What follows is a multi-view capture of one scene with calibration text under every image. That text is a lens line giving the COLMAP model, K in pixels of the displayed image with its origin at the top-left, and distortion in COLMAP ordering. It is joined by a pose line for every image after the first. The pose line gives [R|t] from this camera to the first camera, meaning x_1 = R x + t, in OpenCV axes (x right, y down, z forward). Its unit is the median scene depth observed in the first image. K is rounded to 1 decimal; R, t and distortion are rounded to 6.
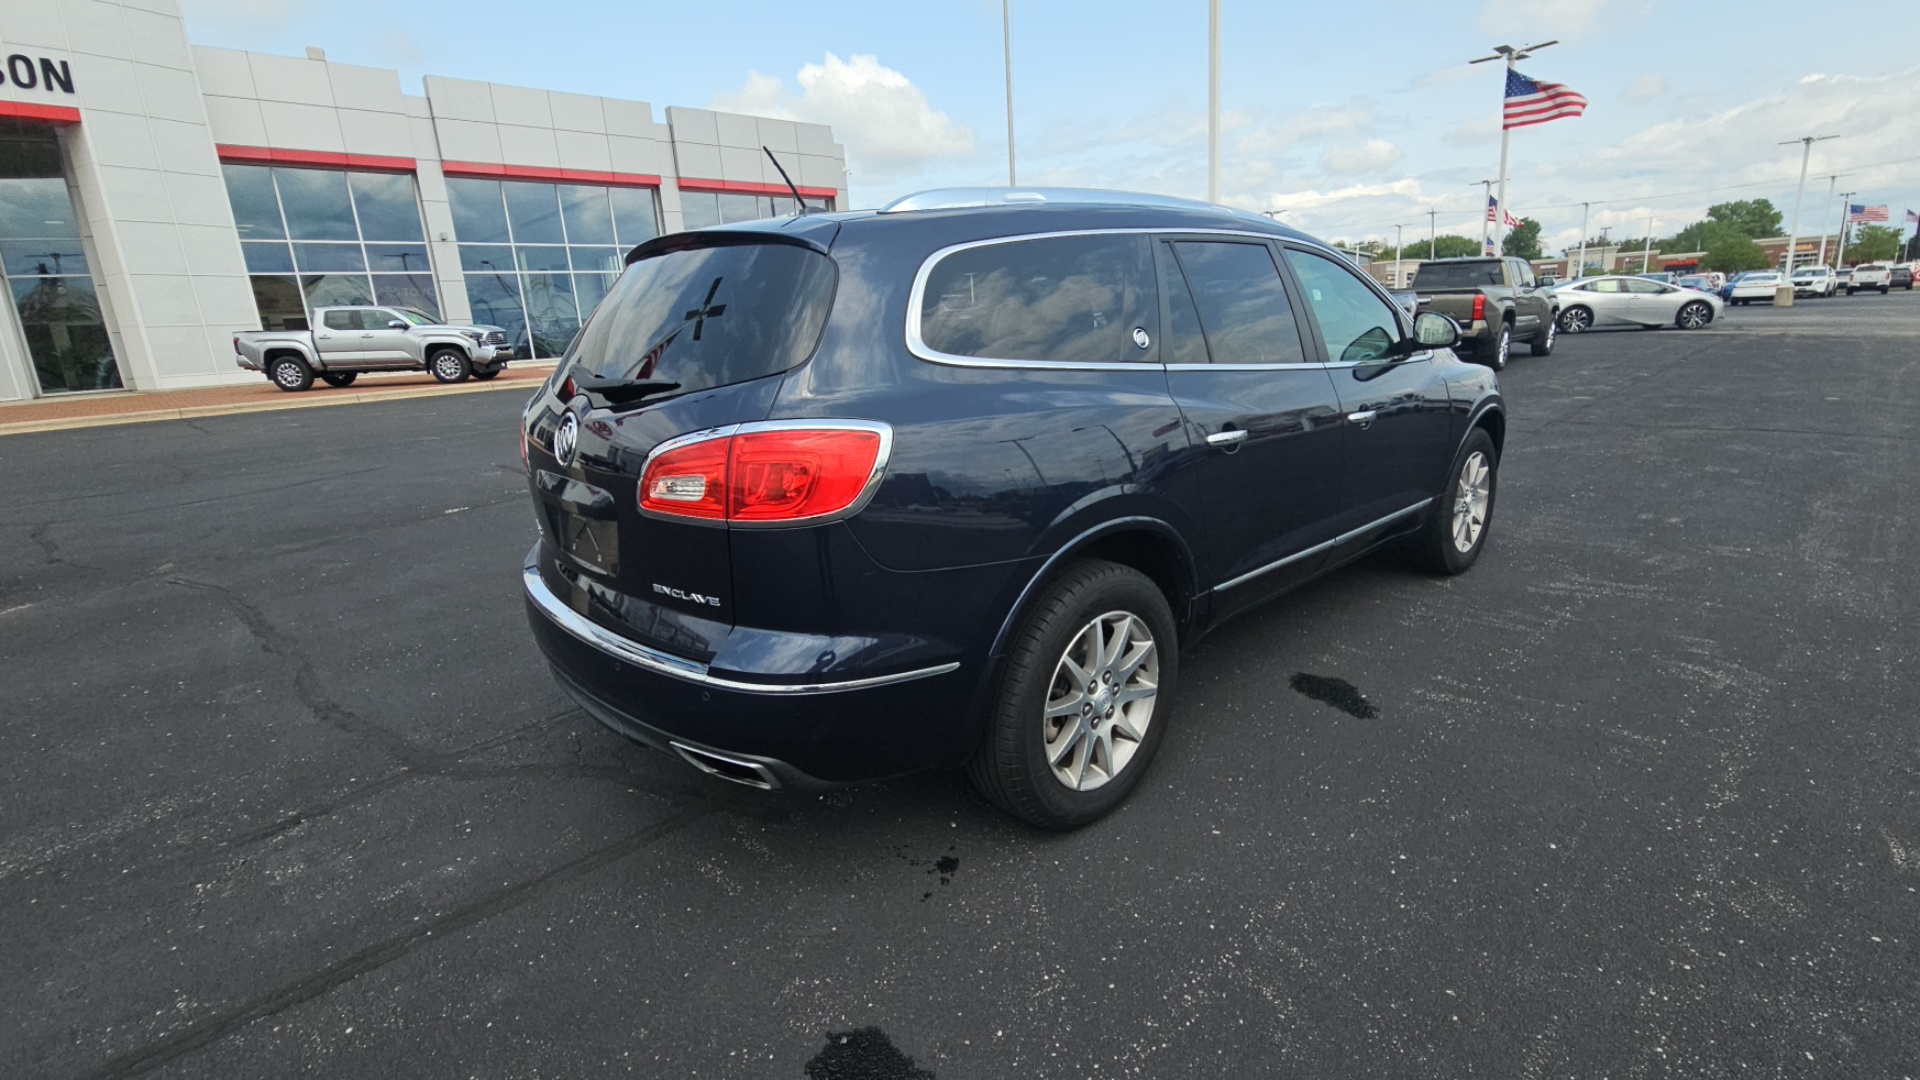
lens RADIAL K [[861.5, 0, 976.8], [0, 861.5, 542.8], [0, 0, 1]] dist [0.009636, -0.007677]
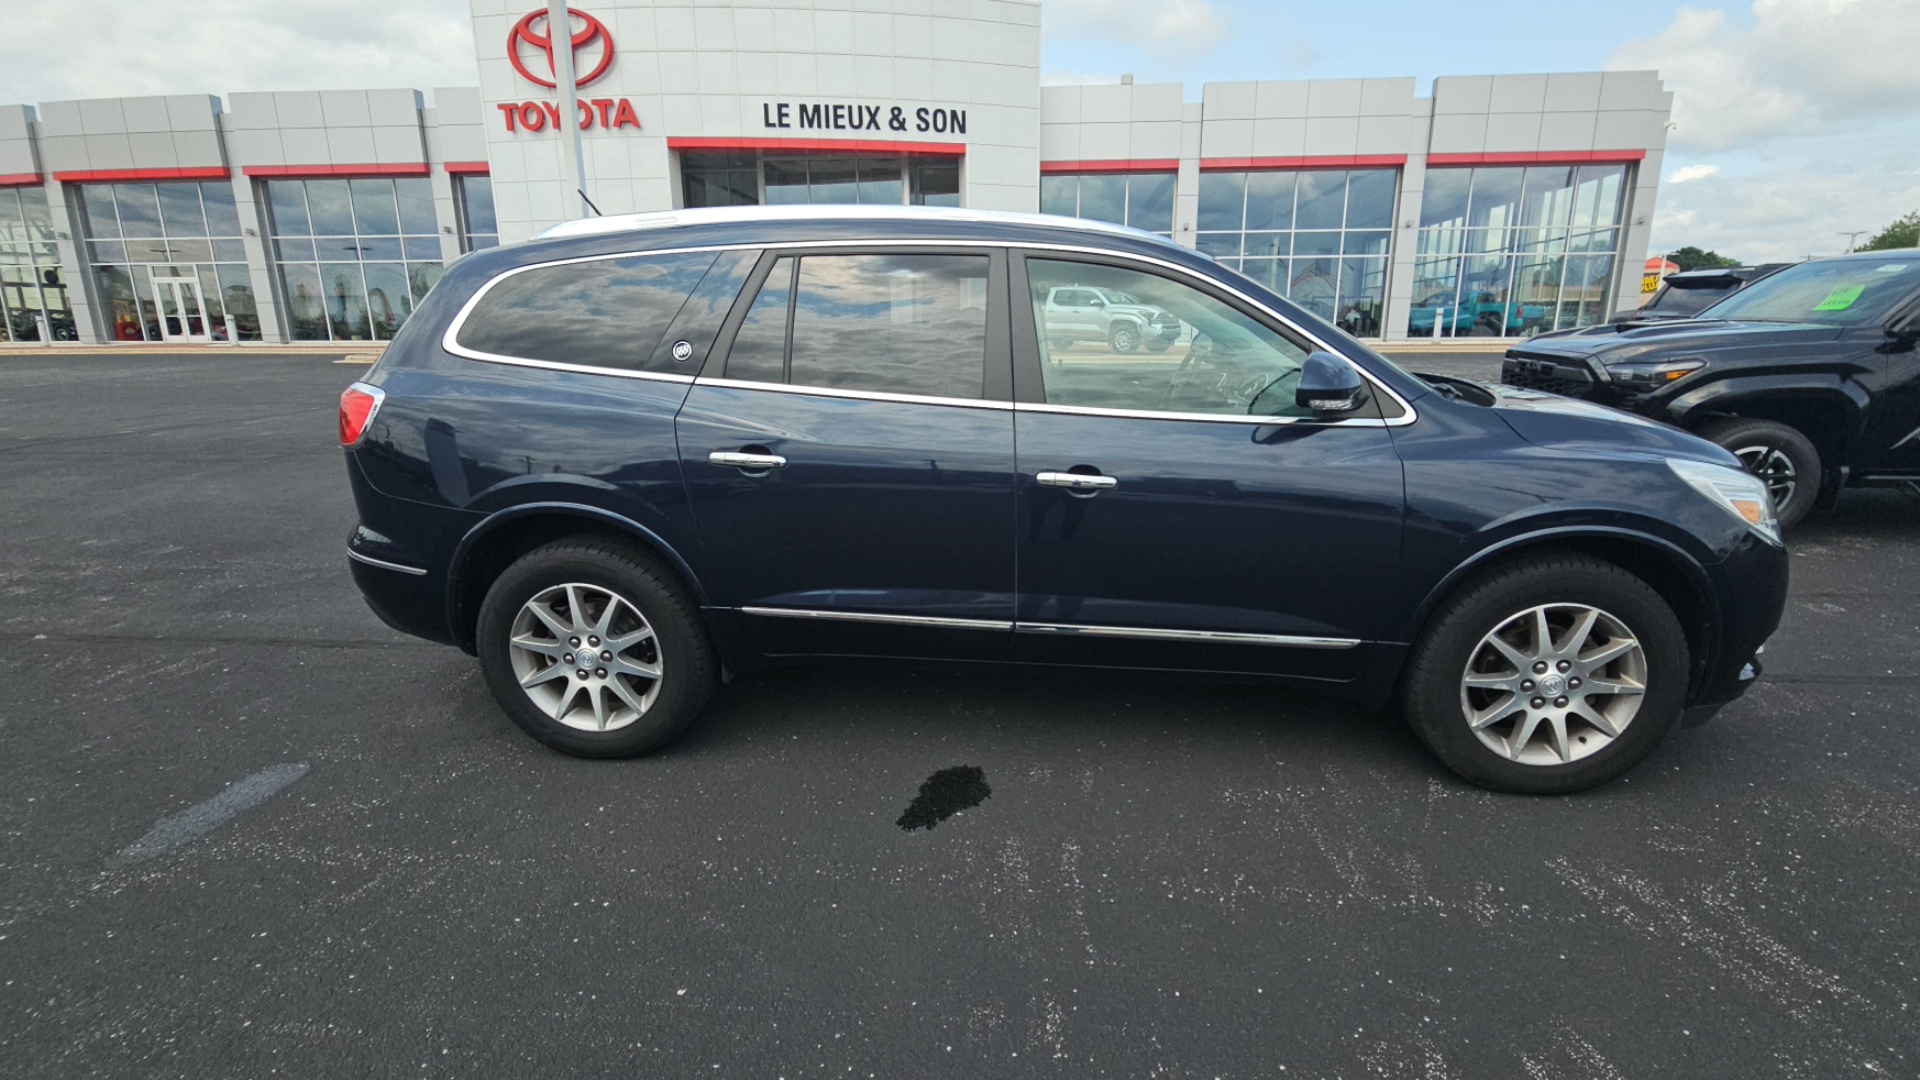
lens RADIAL K [[861.5, 0, 979.0], [0, 861.5, 538.4], [0, 0, 1]] dist [0.009636, -0.007677]
pose [[0.656054, 0.232669, -0.717954, 0.168995], [-0.221619, 0.968746, 0.111431, -0.028773], [0.721441, 0.086008, 0.687114, 0.074531]]
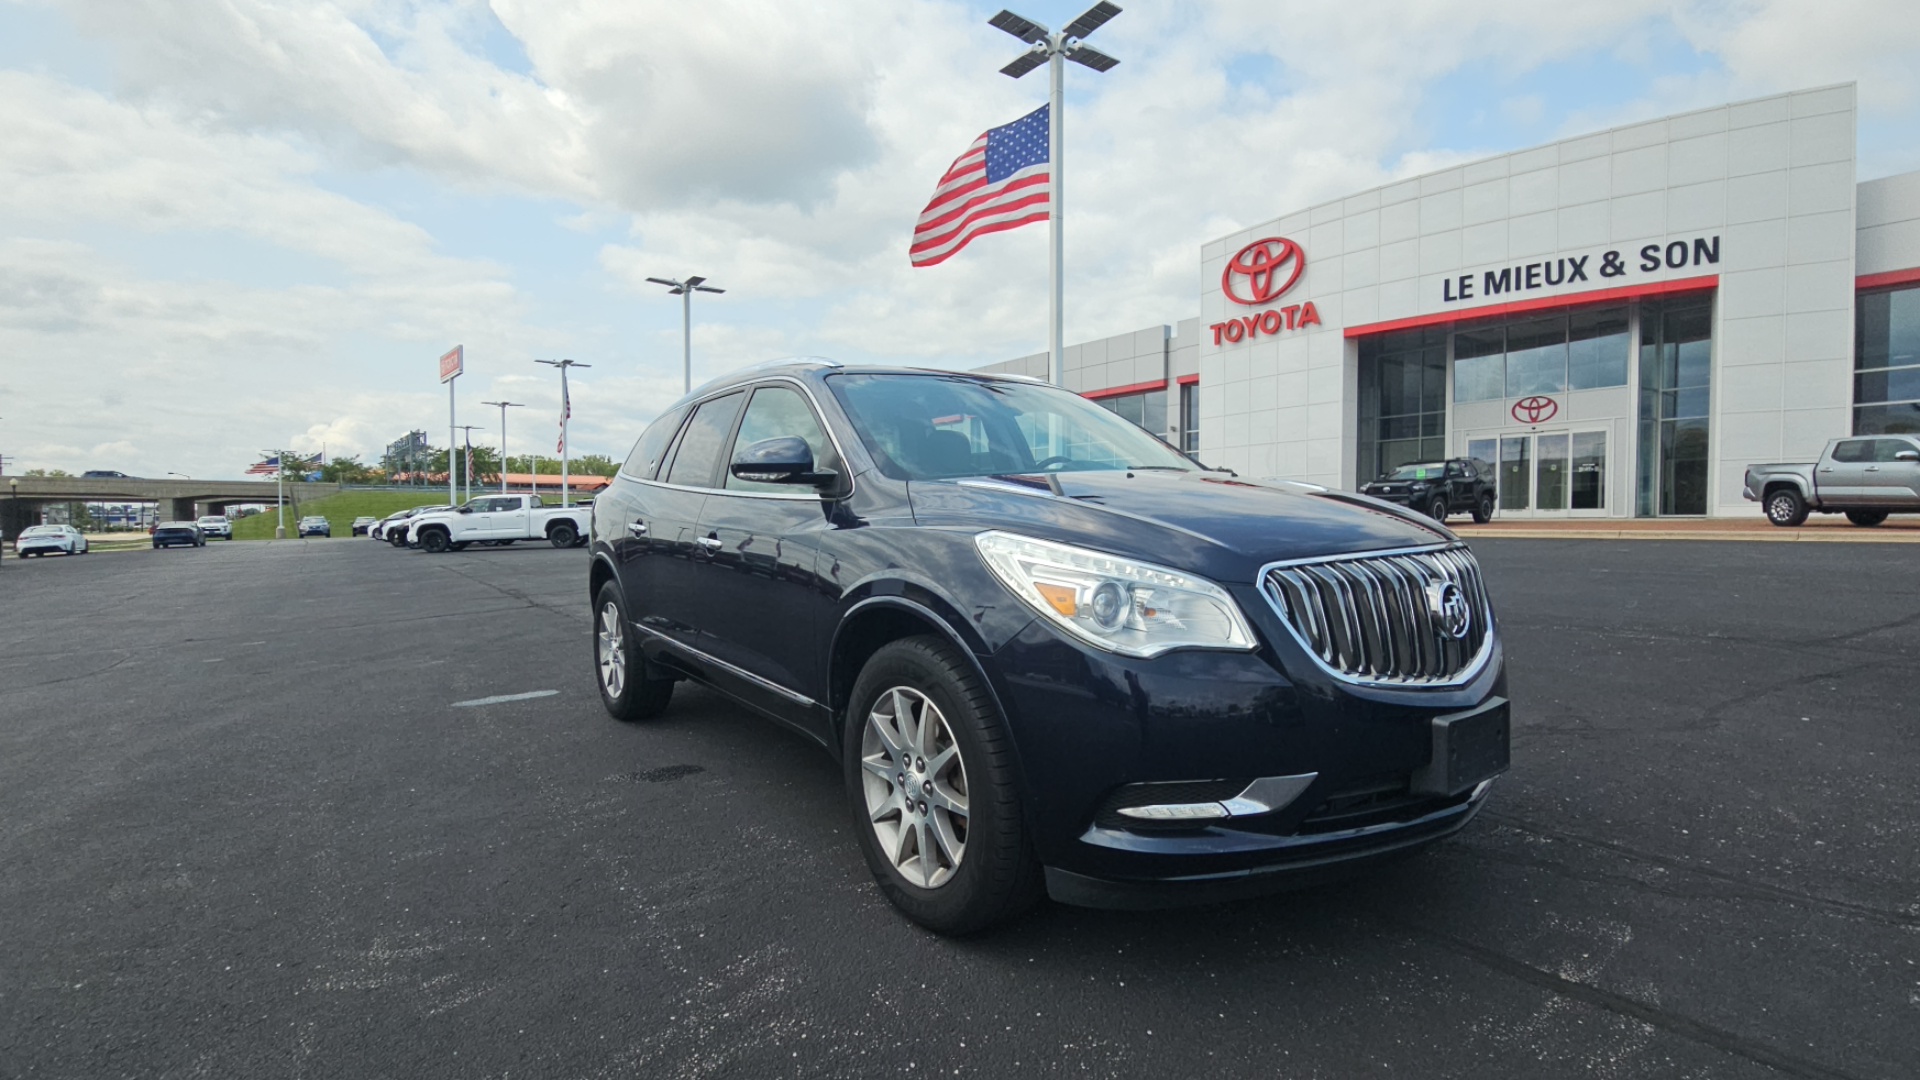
lens RADIAL K [[861.5, 0, 969.3], [0, 861.5, 521.9], [0, 0, 1]] dist [0.009636, -0.007677]
pose [[-0.126896, 0.065176, -0.989772, 0.252190], [-0.235006, 0.967454, 0.093836, -0.059915], [0.963675, 0.244510, -0.107449, 0.248872]]
